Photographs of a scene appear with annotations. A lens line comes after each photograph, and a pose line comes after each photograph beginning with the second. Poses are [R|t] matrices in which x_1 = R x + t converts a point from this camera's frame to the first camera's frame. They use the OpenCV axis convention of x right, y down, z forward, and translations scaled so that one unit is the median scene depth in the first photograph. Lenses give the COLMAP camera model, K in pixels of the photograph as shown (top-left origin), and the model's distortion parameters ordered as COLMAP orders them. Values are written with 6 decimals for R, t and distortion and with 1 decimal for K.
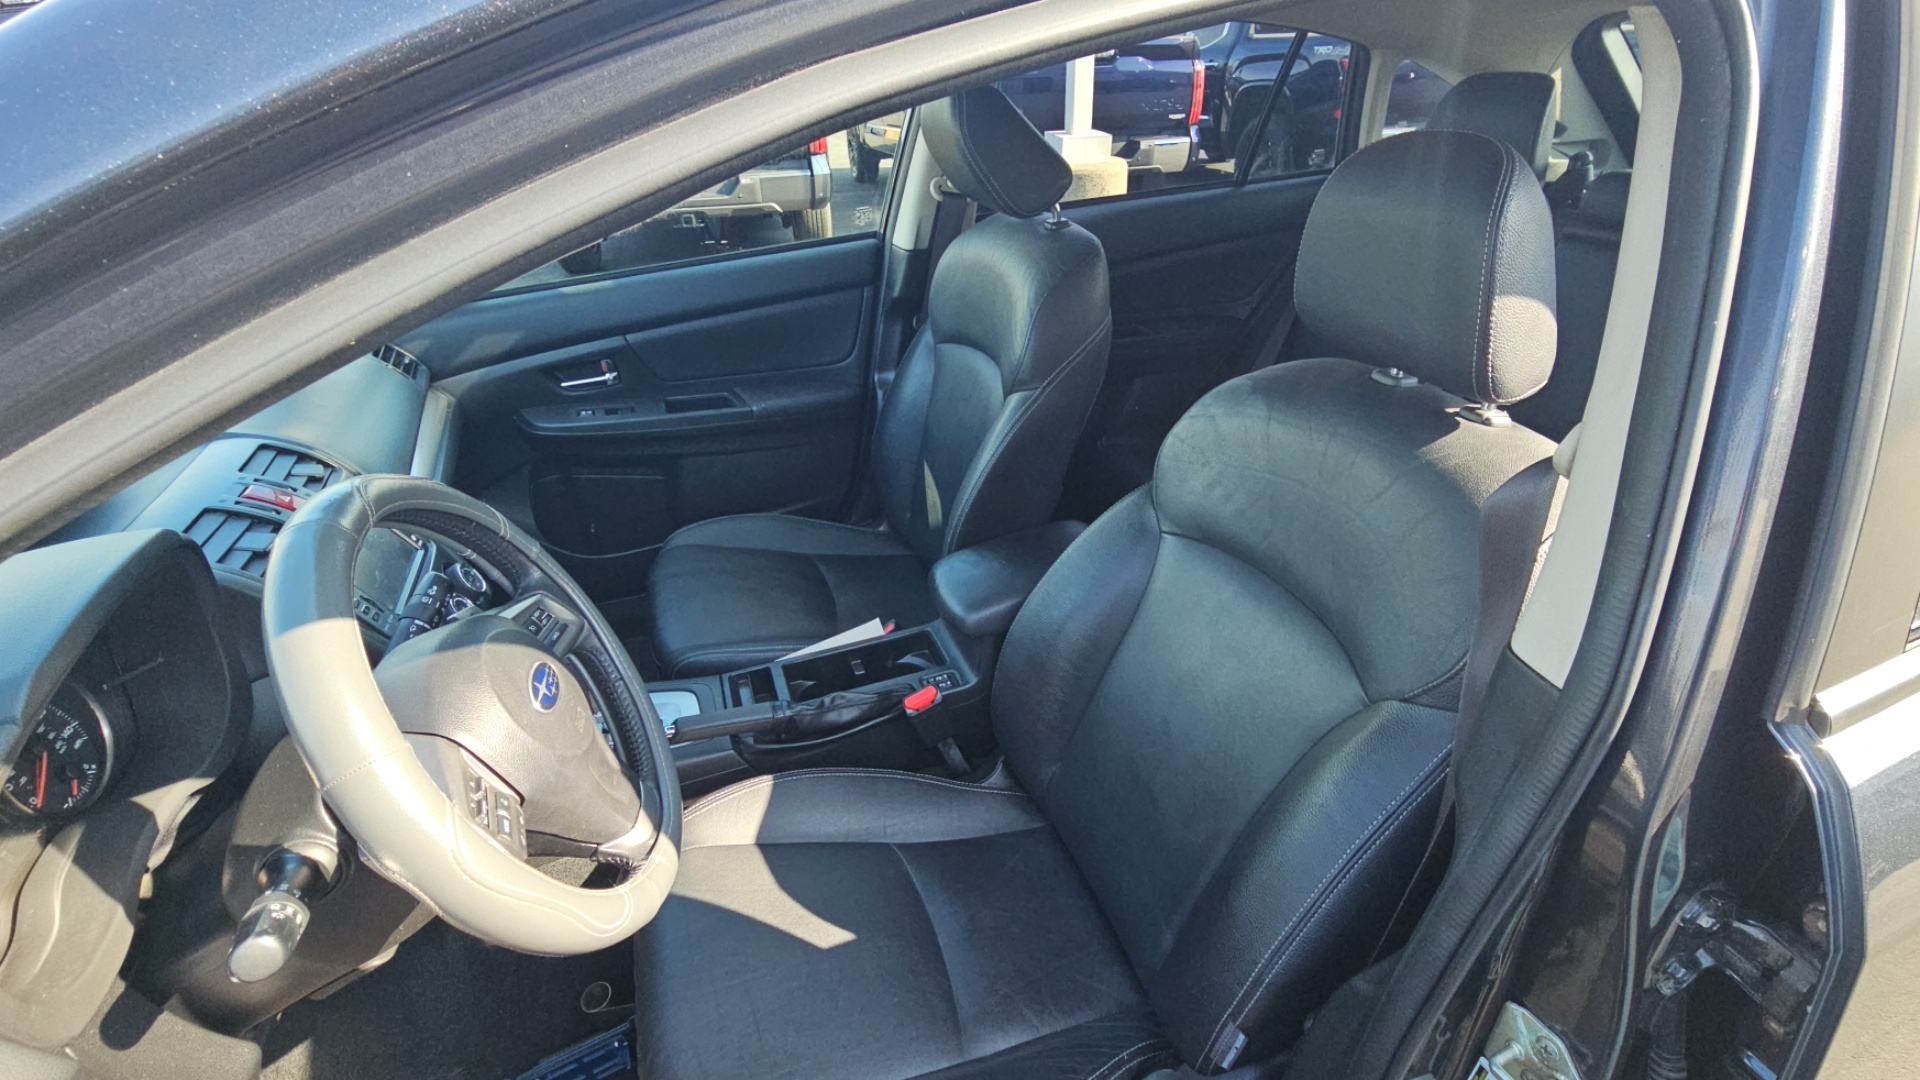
lens RADIAL K [[857.4, 0, 976.7], [0, 857.4, 542.3], [0, 0, 1]] dist [0.006099, -0.005091]
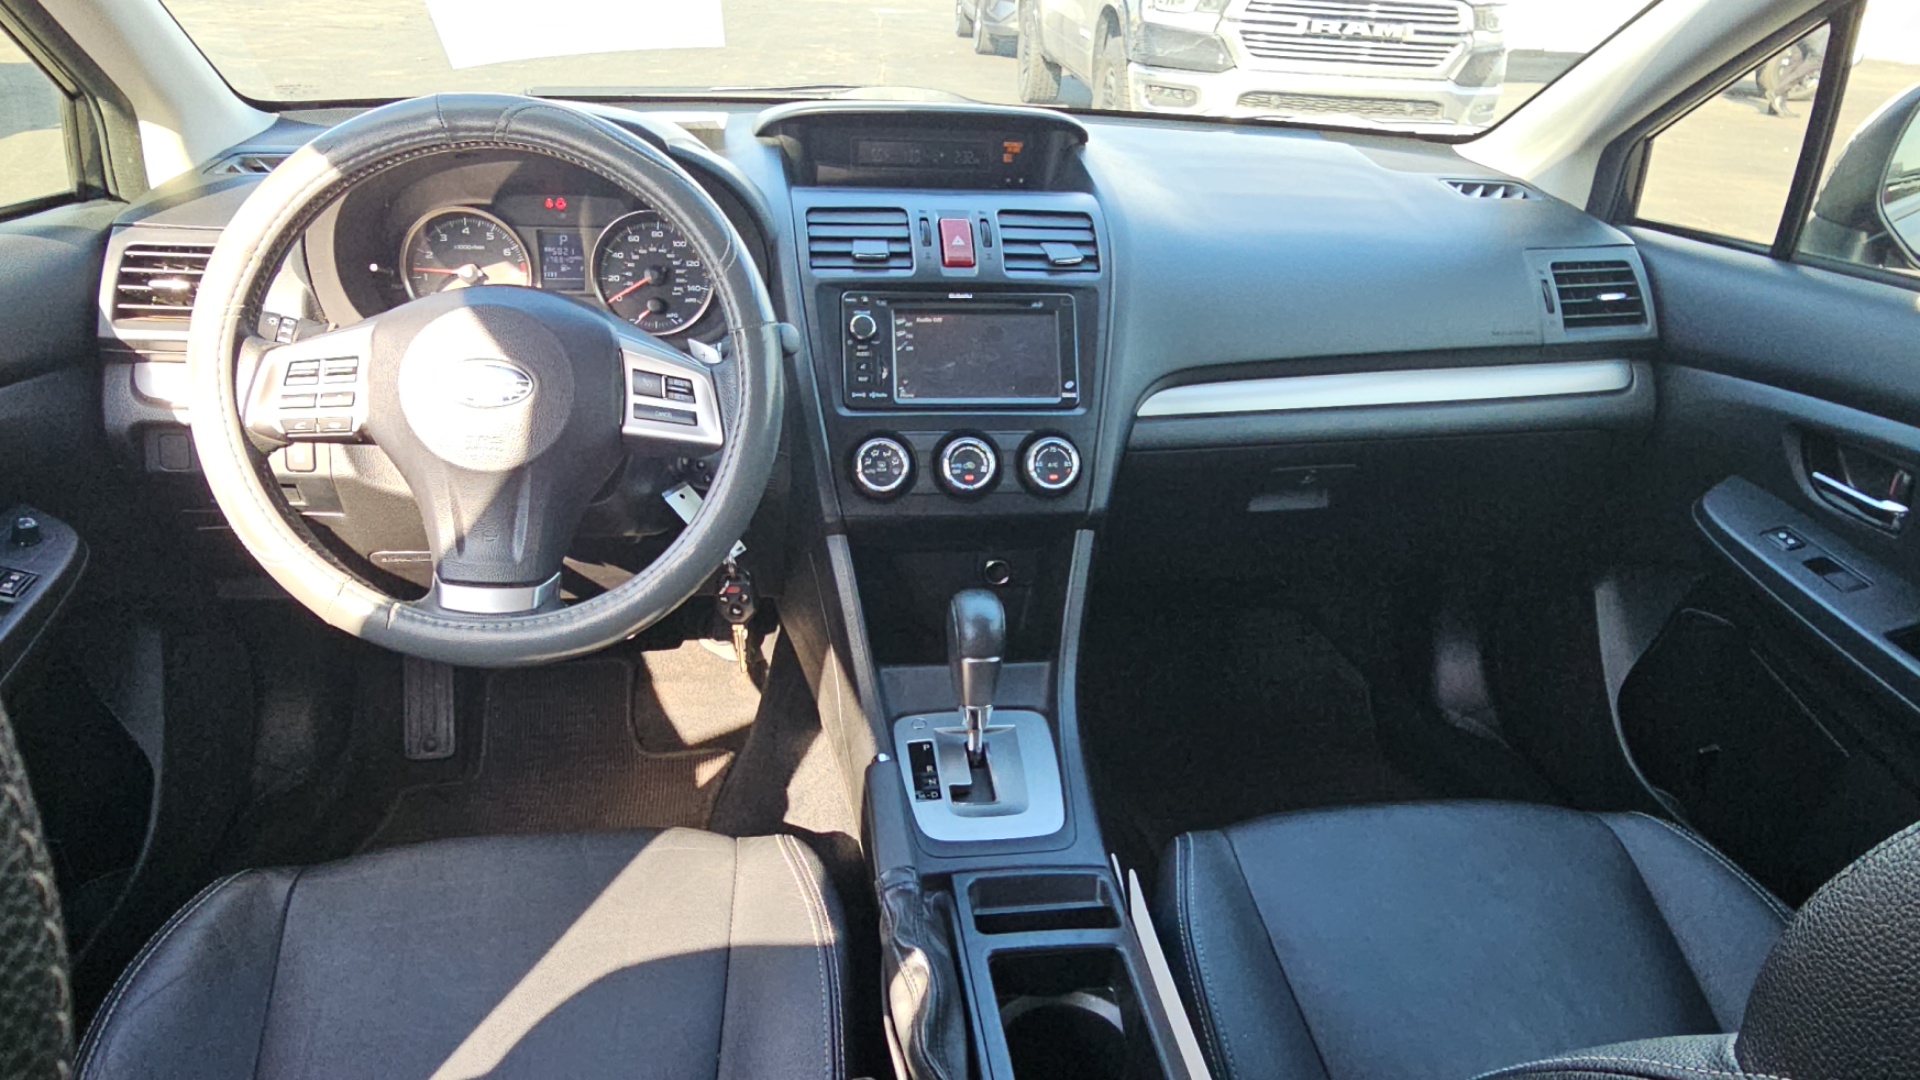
lens RADIAL K [[1289.0, 0, 973.6], [0, 1289.0, 557.4], [0, 0, 1]] dist [0.000648, -0.000206]
pose [[-0.207975, 0.436275, -0.875449, 0.336839], [-0.530101, 0.701910, 0.475726, -0.305475], [0.822034, 0.563015, 0.085290, 0.720136]]
